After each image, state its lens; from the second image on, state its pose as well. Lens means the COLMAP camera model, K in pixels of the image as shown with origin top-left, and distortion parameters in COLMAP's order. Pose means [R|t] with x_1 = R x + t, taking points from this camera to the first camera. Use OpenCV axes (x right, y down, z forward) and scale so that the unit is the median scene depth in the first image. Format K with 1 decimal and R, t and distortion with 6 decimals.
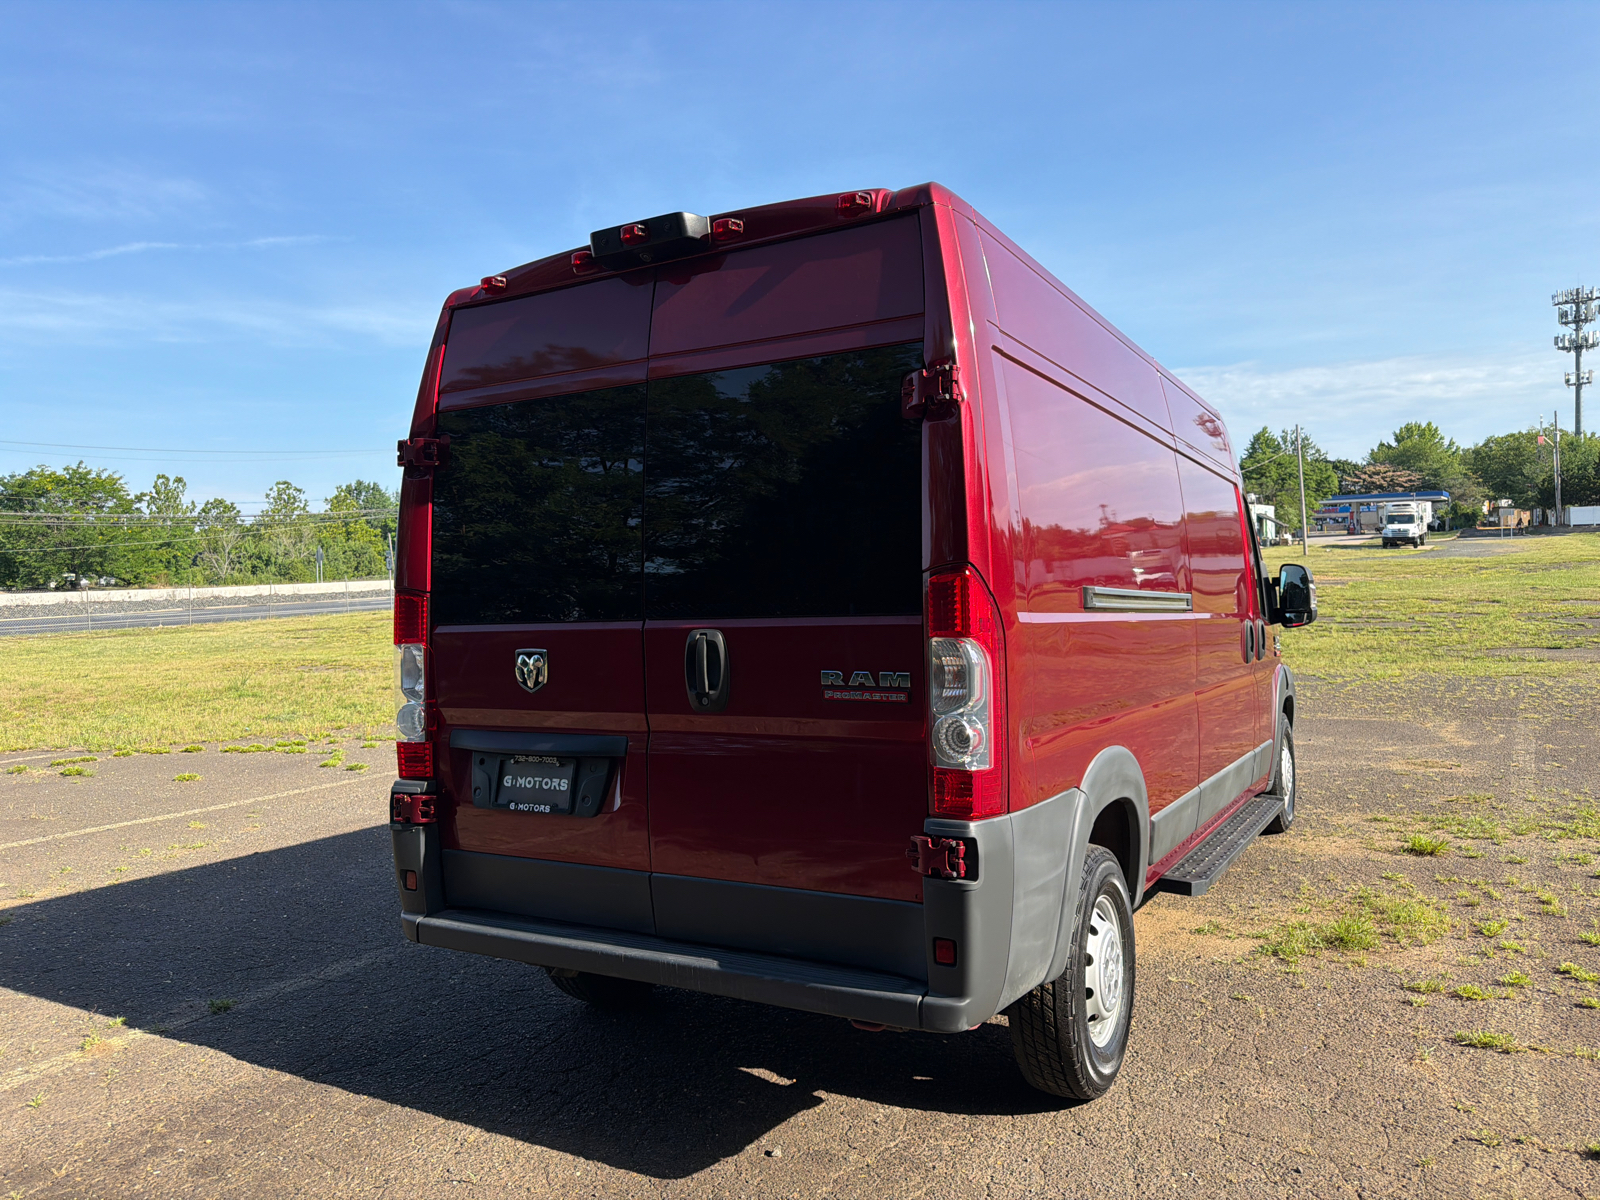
lens RADIAL K [[1131.5, 0, 800.0], [0, 1131.5, 600.0], [0, 0, 1]] dist [0.035572, -0.045541]
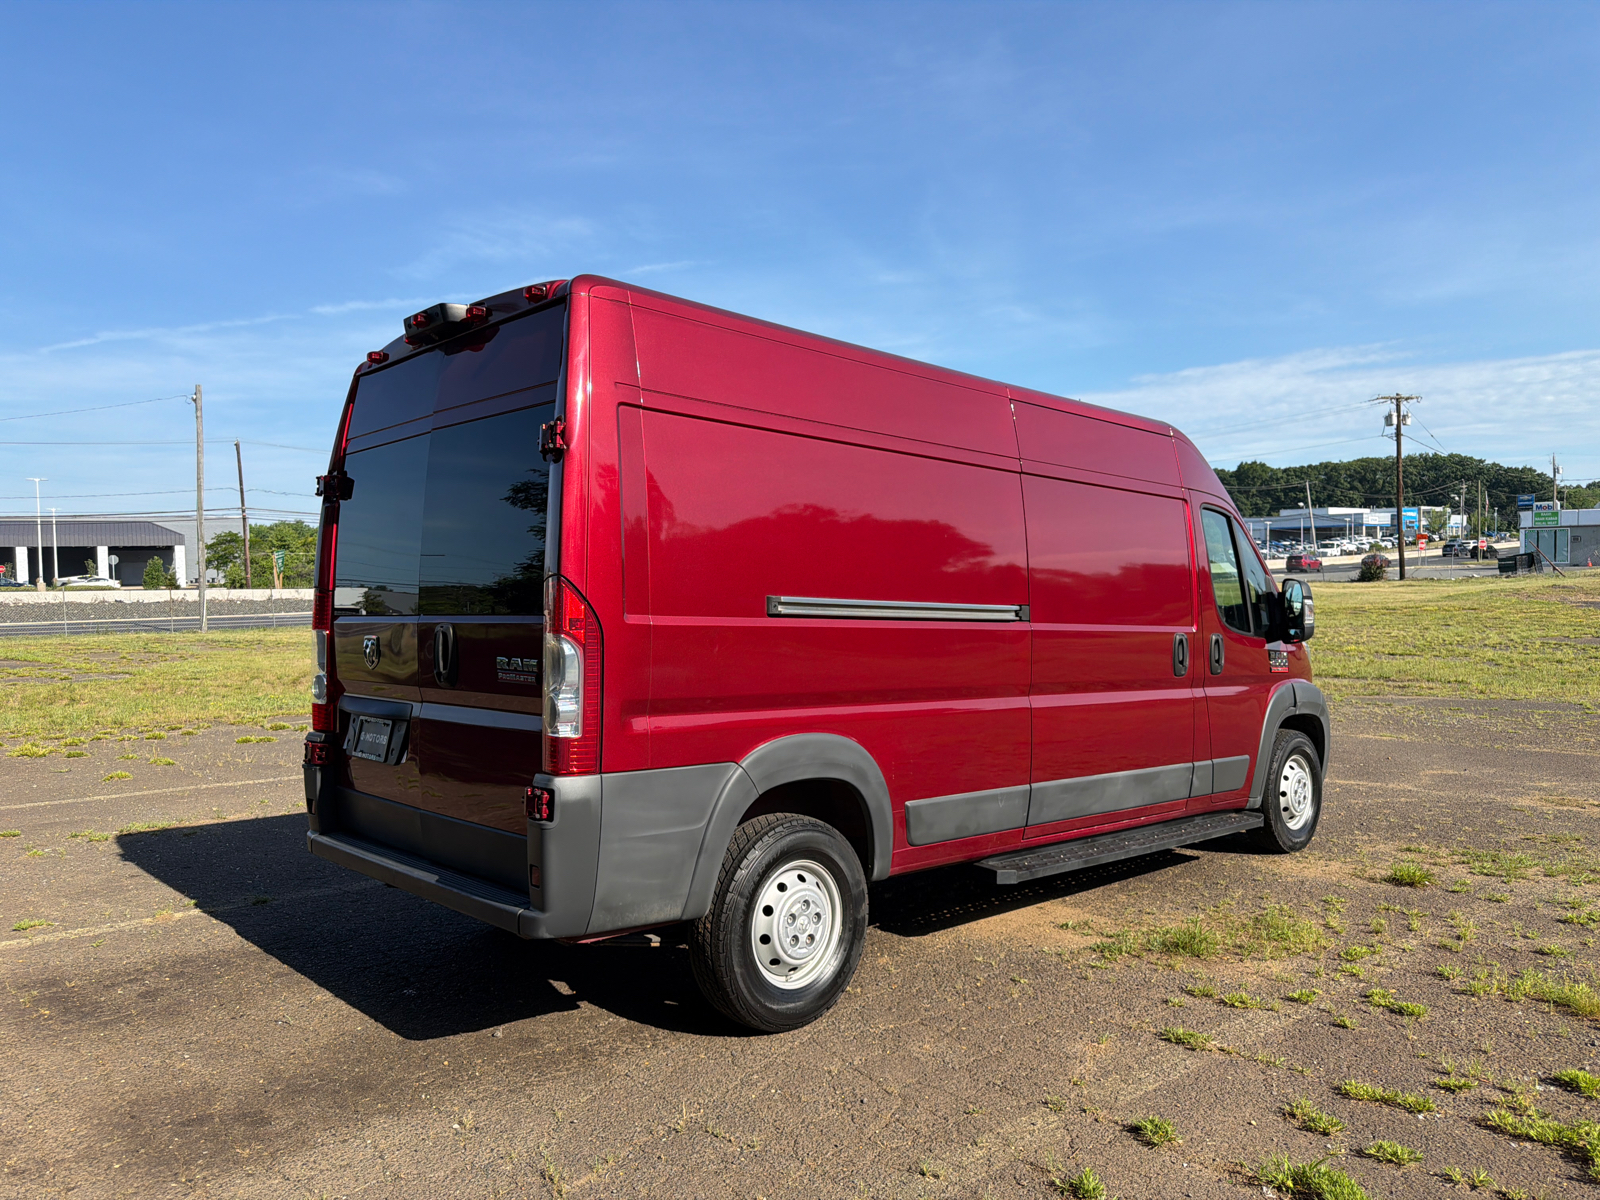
lens RADIAL K [[1131.5, 0, 800.0], [0, 1131.5, 600.0], [0, 0, 1]] dist [0.035572, -0.045541]
pose [[0.956872, 0.020777, -0.289765, 0.616871], [-0.021701, 0.999765, 0.000024, -0.008483], [0.289697, 0.006265, 0.957098, -0.118814]]
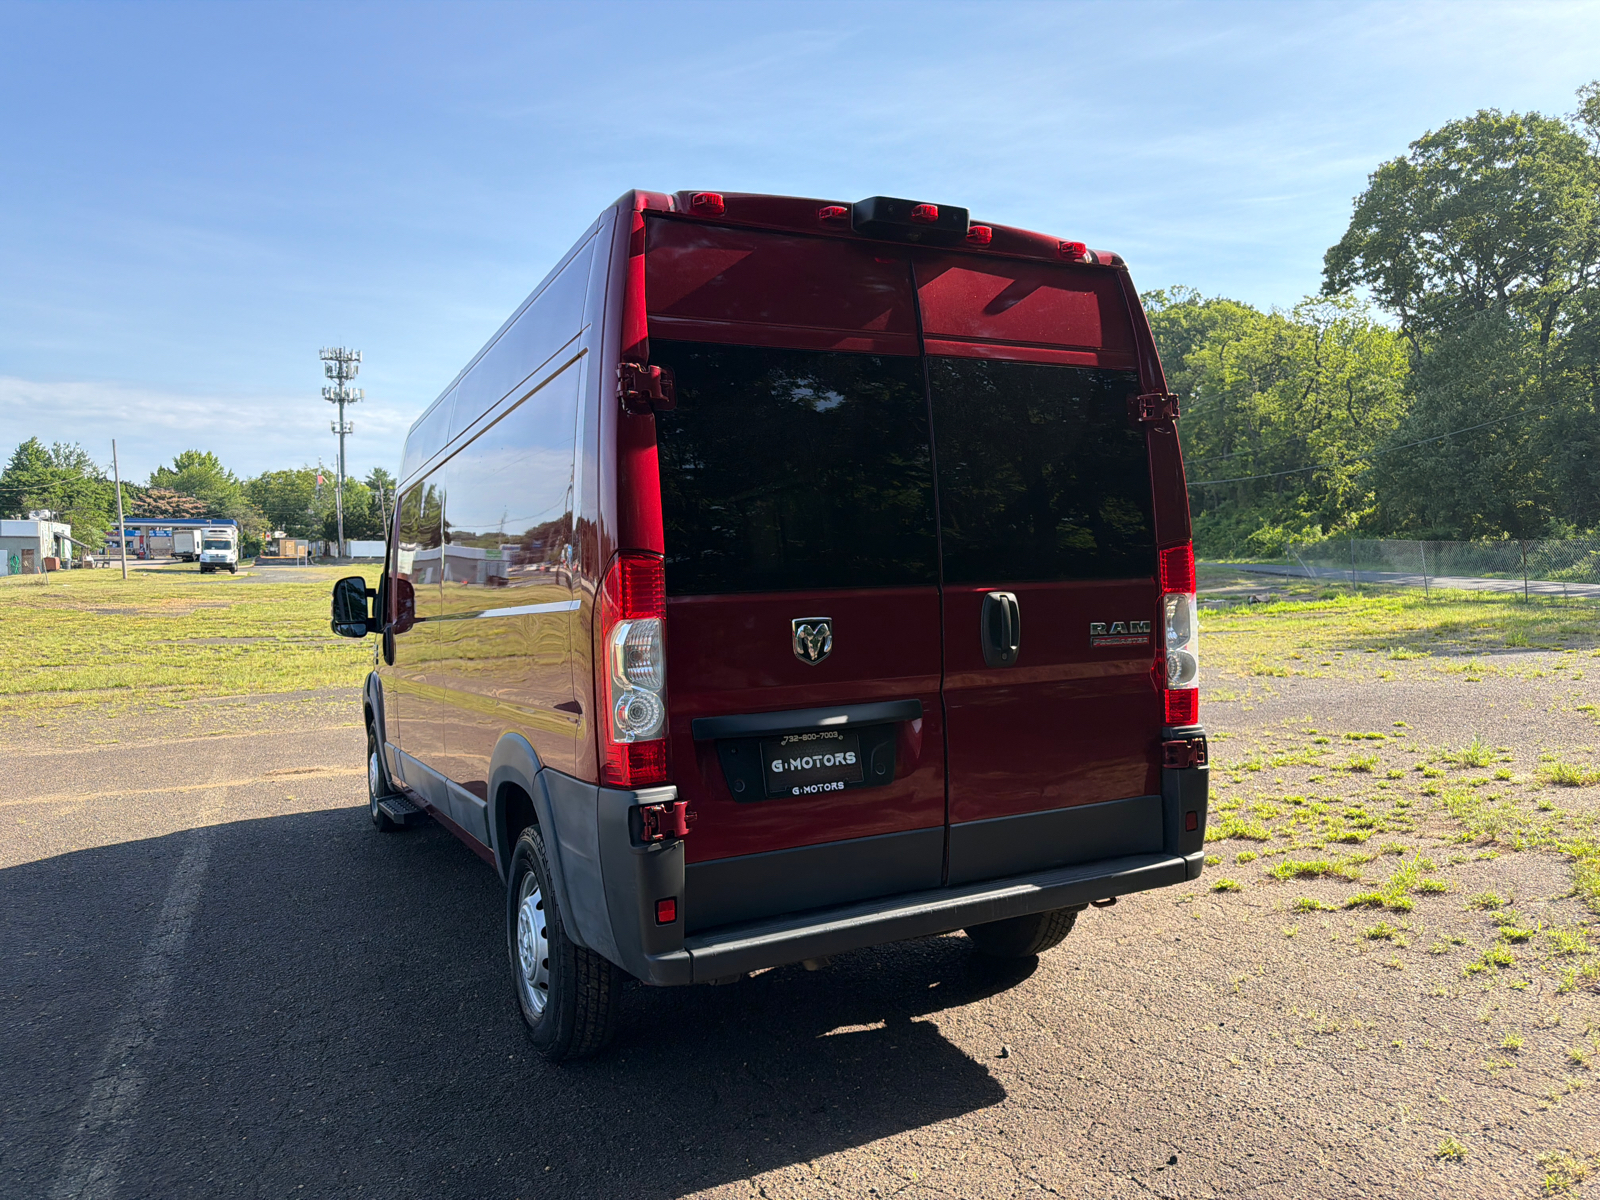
lens RADIAL K [[1131.4, 0, 790.3], [0, 1131.4, 596.5], [0, 0, 1]] dist [0.043122, -0.041326]
pose [[0.559535, 0.003210, 0.828800, -1.011331], [0.018865, 0.999684, -0.016608, 0.041055], [-0.828592, 0.024928, 0.559298, 0.495633]]
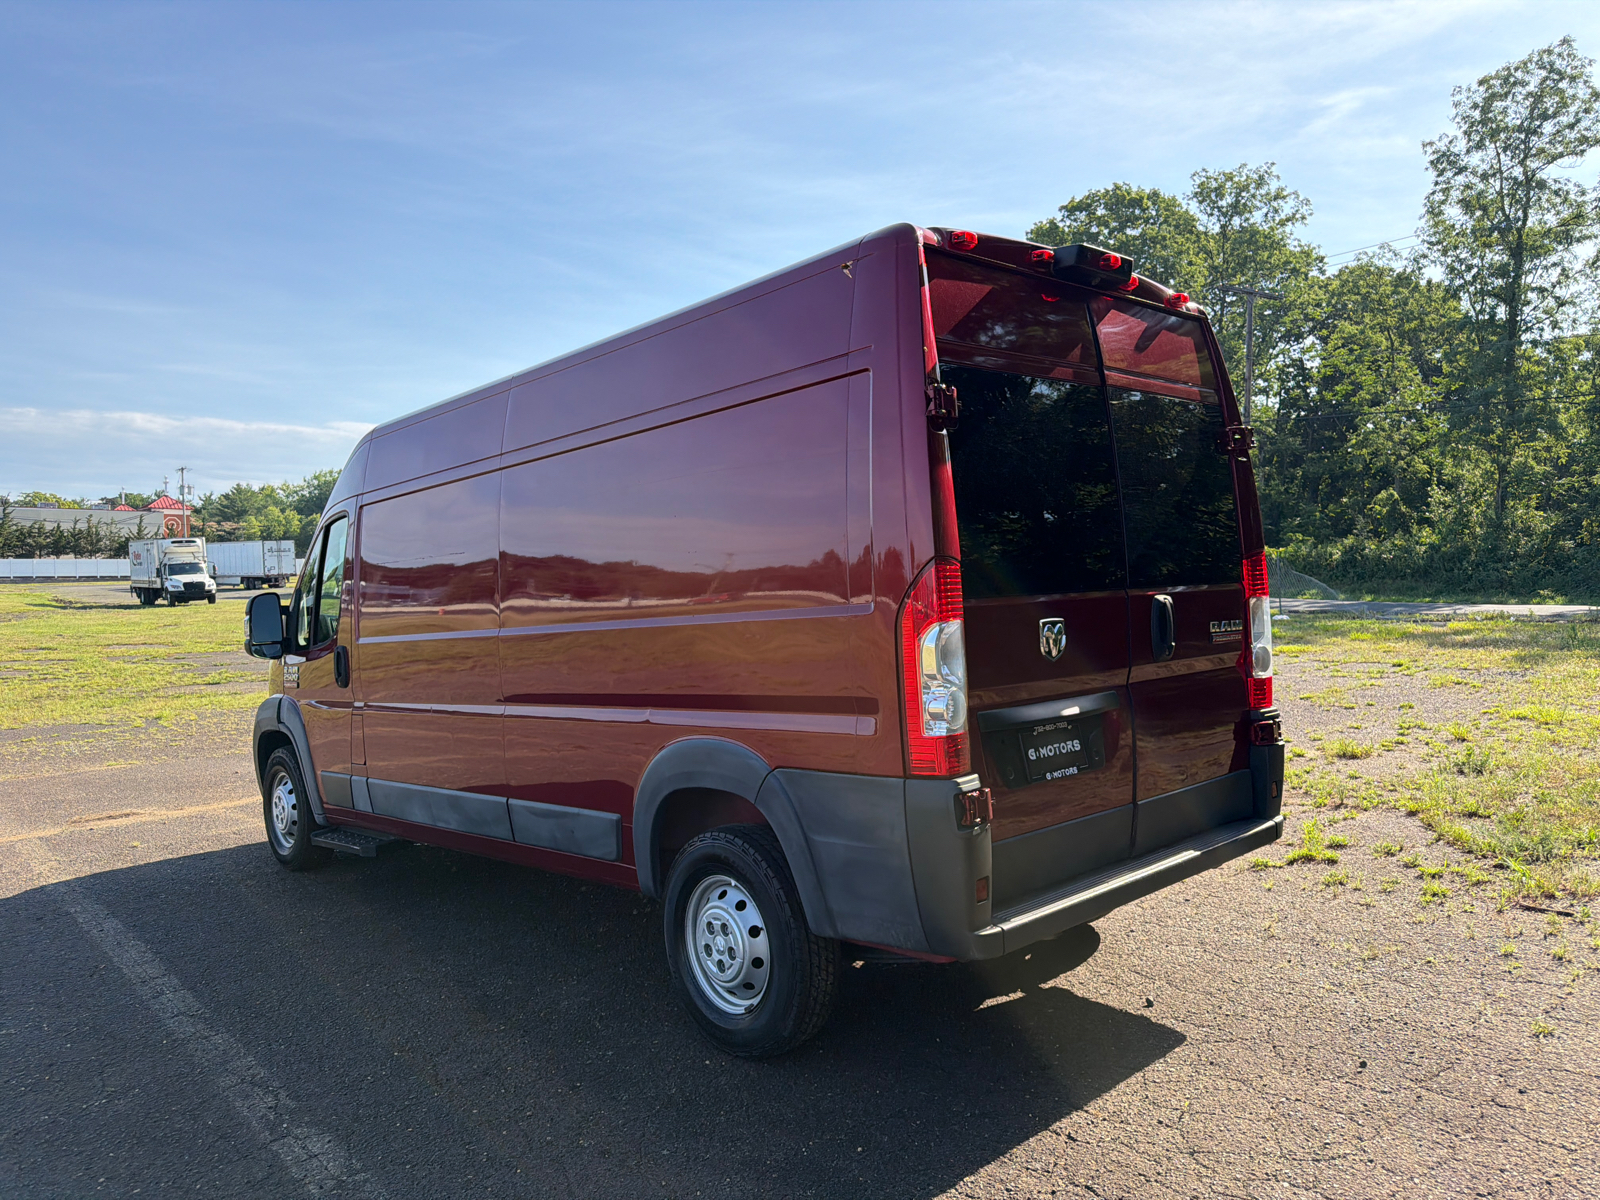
lens RADIAL K [[1131.5, 0, 800.0], [0, 1131.5, 600.0], [0, 0, 1]] dist [0.035572, -0.045541]
pose [[0.307780, 0.009642, 0.951409, -1.277663], [0.036183, 0.999107, -0.021831, 0.040490], [-0.950769, 0.041144, 0.307156, 0.898788]]
